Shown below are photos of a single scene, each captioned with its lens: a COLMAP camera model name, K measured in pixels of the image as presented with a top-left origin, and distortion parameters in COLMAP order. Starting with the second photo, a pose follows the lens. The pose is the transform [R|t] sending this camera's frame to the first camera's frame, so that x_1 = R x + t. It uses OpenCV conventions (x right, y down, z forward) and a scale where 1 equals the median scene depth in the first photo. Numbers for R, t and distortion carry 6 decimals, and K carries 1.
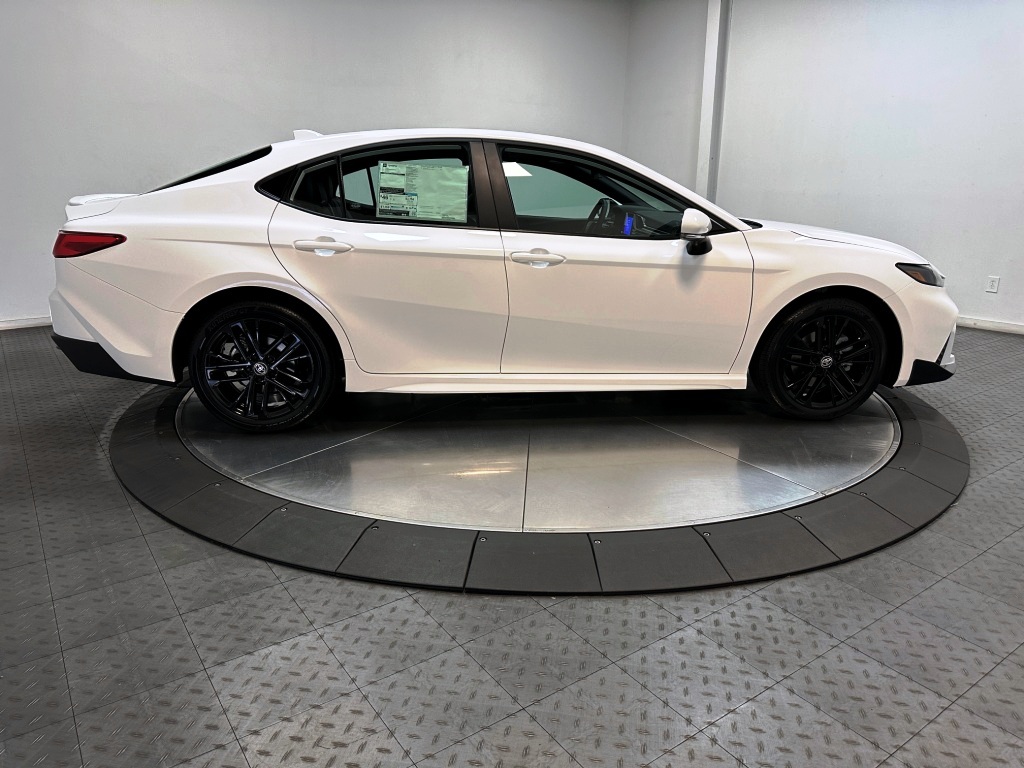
lens RADIAL K [[755.4, 0, 512.0], [0, 755.4, 384.0], [0, 0, 1]] dist [0.067346, -0.074758]
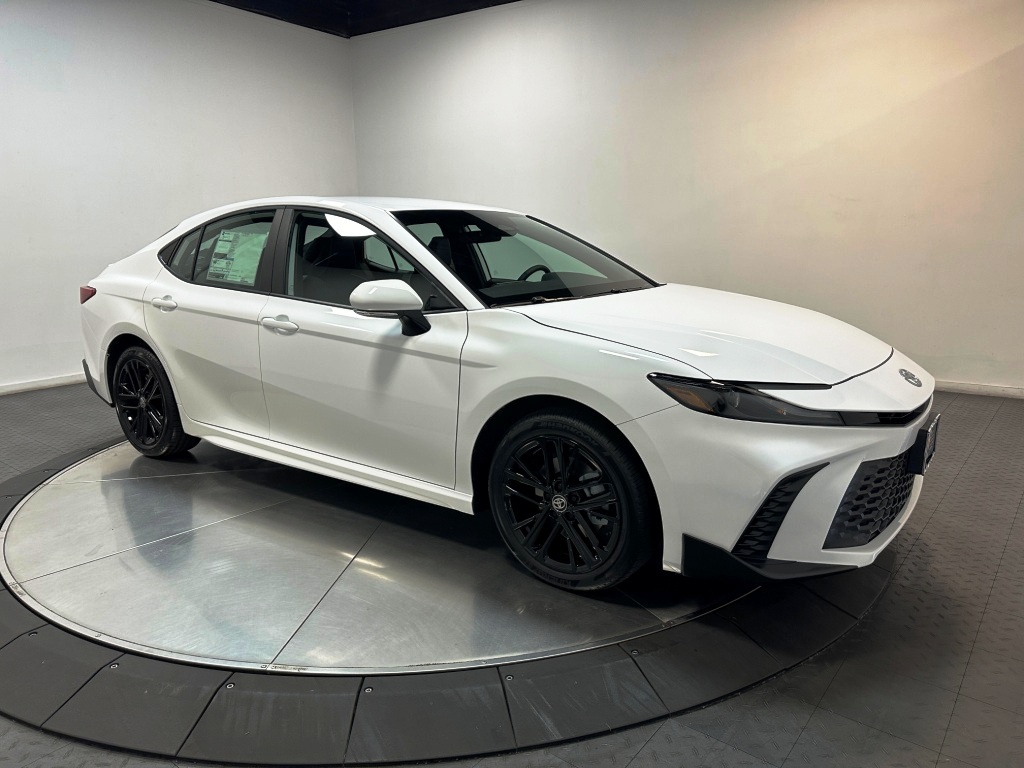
lens RADIAL K [[755.4, 0, 512.0], [0, 755.4, 384.0], [0, 0, 1]] dist [0.067346, -0.074758]
pose [[0.706950, 0.123562, -0.696386, 0.926299], [-0.161647, 0.986788, 0.010990, -0.149731], [0.688543, 0.104799, 0.717583, 0.511305]]
